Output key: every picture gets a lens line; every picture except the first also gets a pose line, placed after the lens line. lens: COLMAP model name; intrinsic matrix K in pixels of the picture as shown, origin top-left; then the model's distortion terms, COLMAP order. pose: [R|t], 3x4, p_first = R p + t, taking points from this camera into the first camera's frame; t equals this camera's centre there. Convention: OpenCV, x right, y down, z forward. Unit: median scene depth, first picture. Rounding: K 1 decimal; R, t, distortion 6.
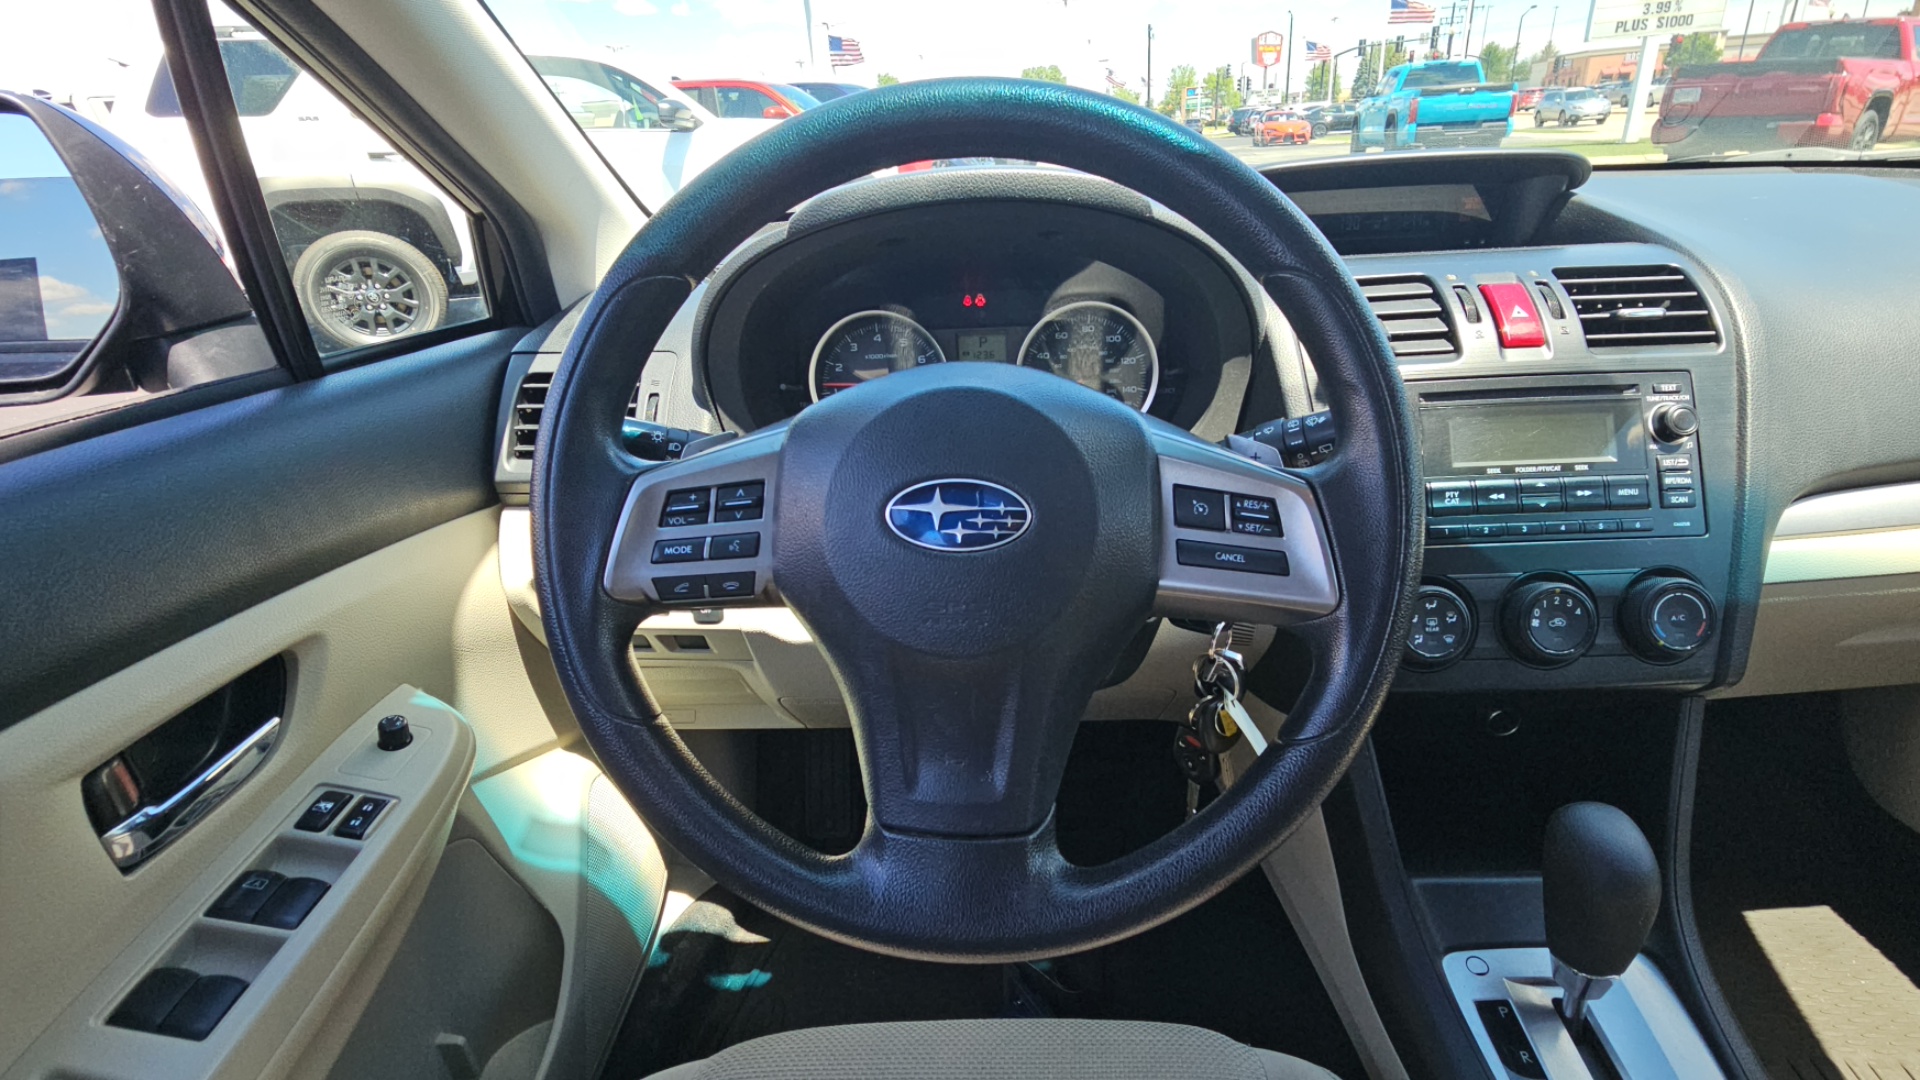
lens RADIAL K [[857.0, 0, 979.3], [0, 857.0, 539.5], [0, 0, 1]] dist [0.004764, -0.004111]
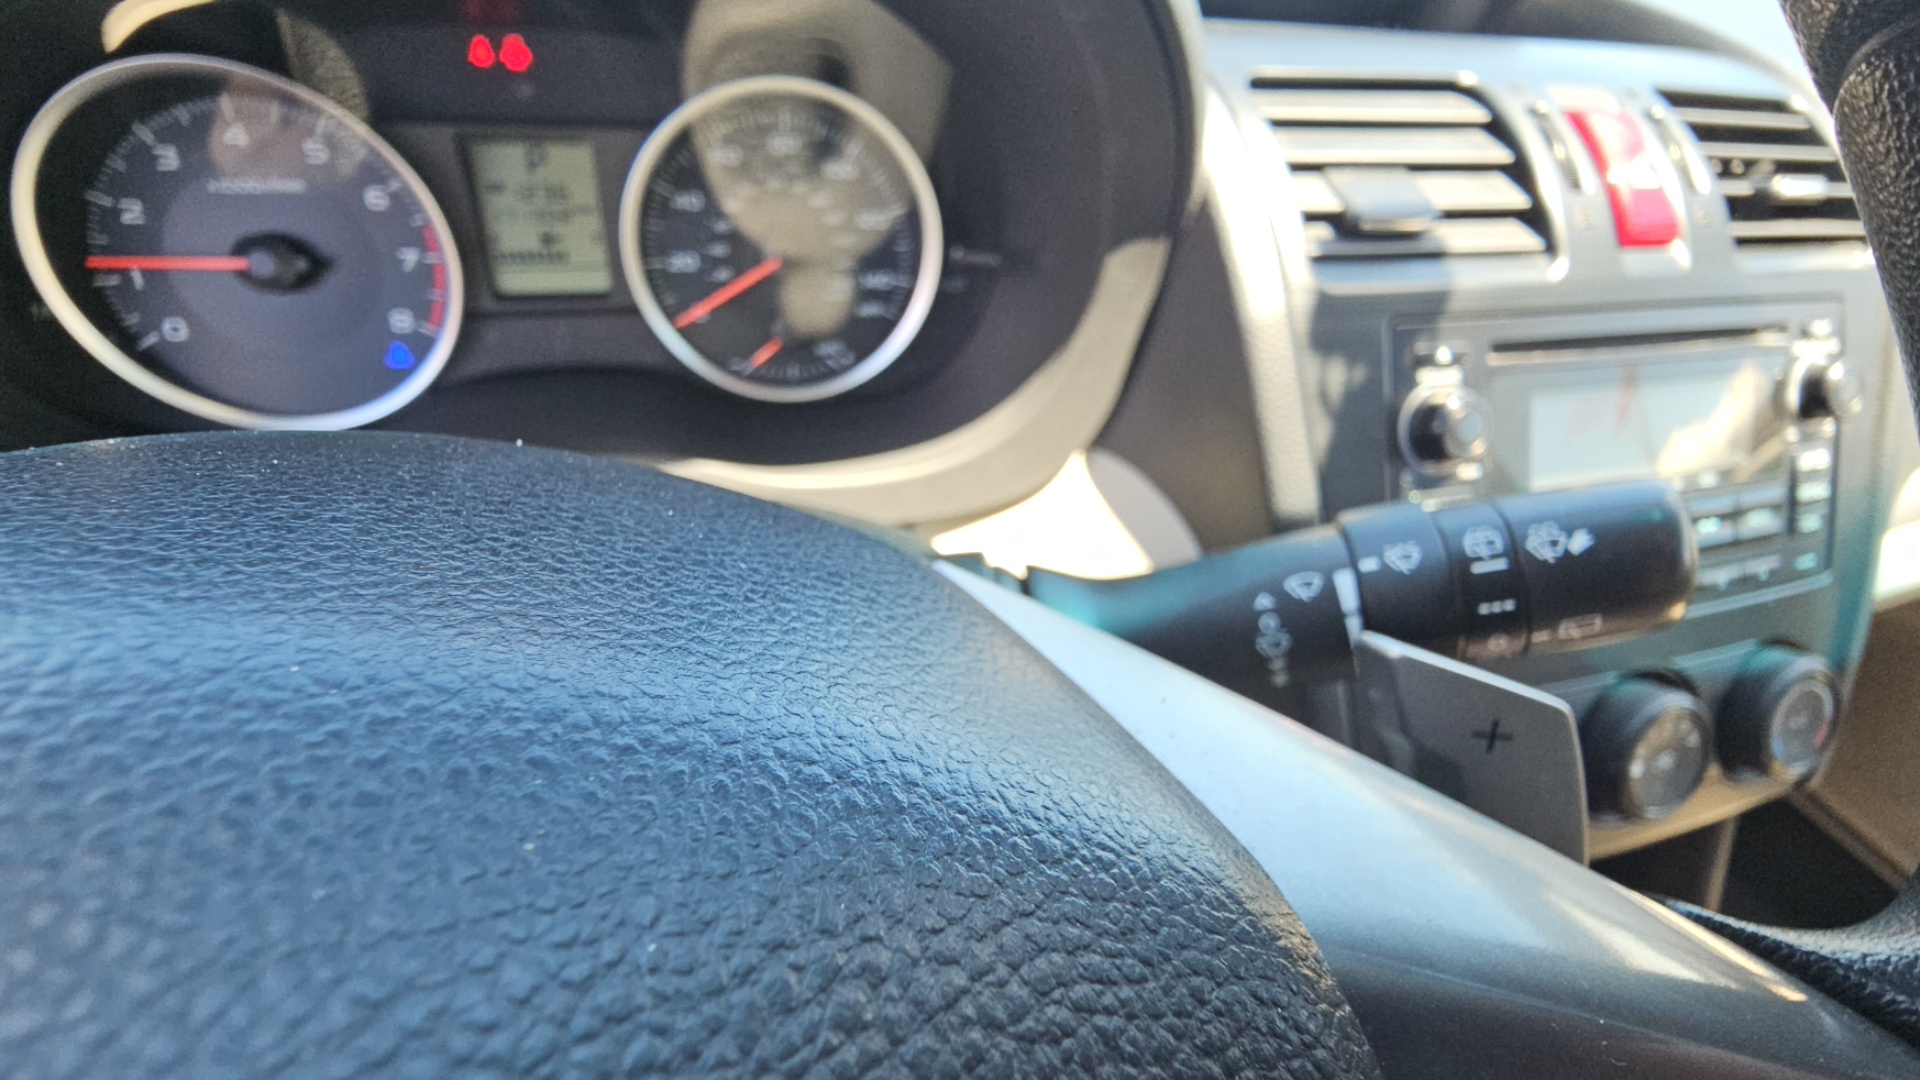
lens RADIAL K [[903.7, 0, 962.4], [0, 903.7, 551.5], [0, 0, 1]] dist [0.000081, -0.000492]
pose [[0.937897, -0.094236, 0.333868, 0.043389], [0.017359, 0.973941, 0.226135, -0.174115], [-0.346478, -0.206295, 0.915093, 0.596673]]
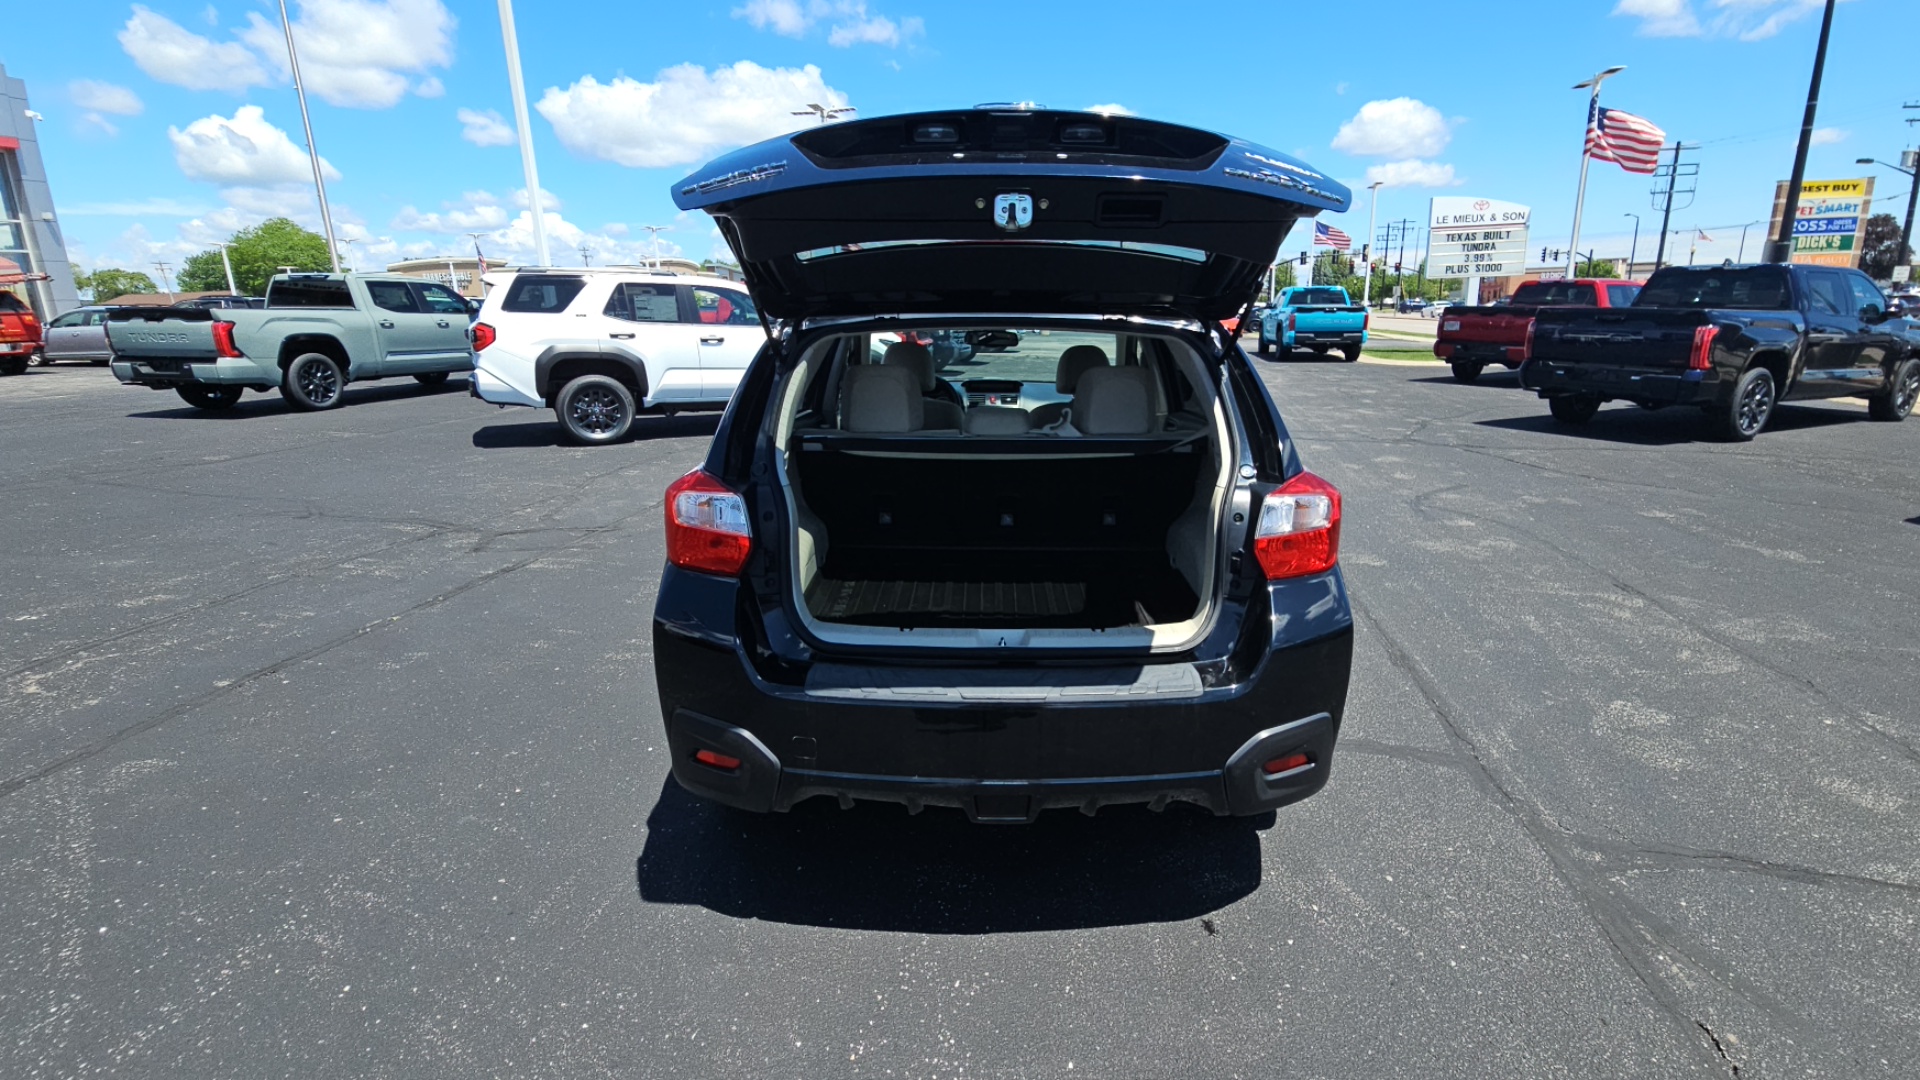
lens RADIAL K [[863.6, 0, 977.5], [0, 863.6, 539.6], [0, 0, 1]] dist [0.004685, -0.005612]
pose [[0.998833, 0.043415, 0.021170, 0.361493], [-0.038912, 0.982921, -0.179867, 2.501046], [-0.028617, 0.178833, 0.983463, -6.759823]]
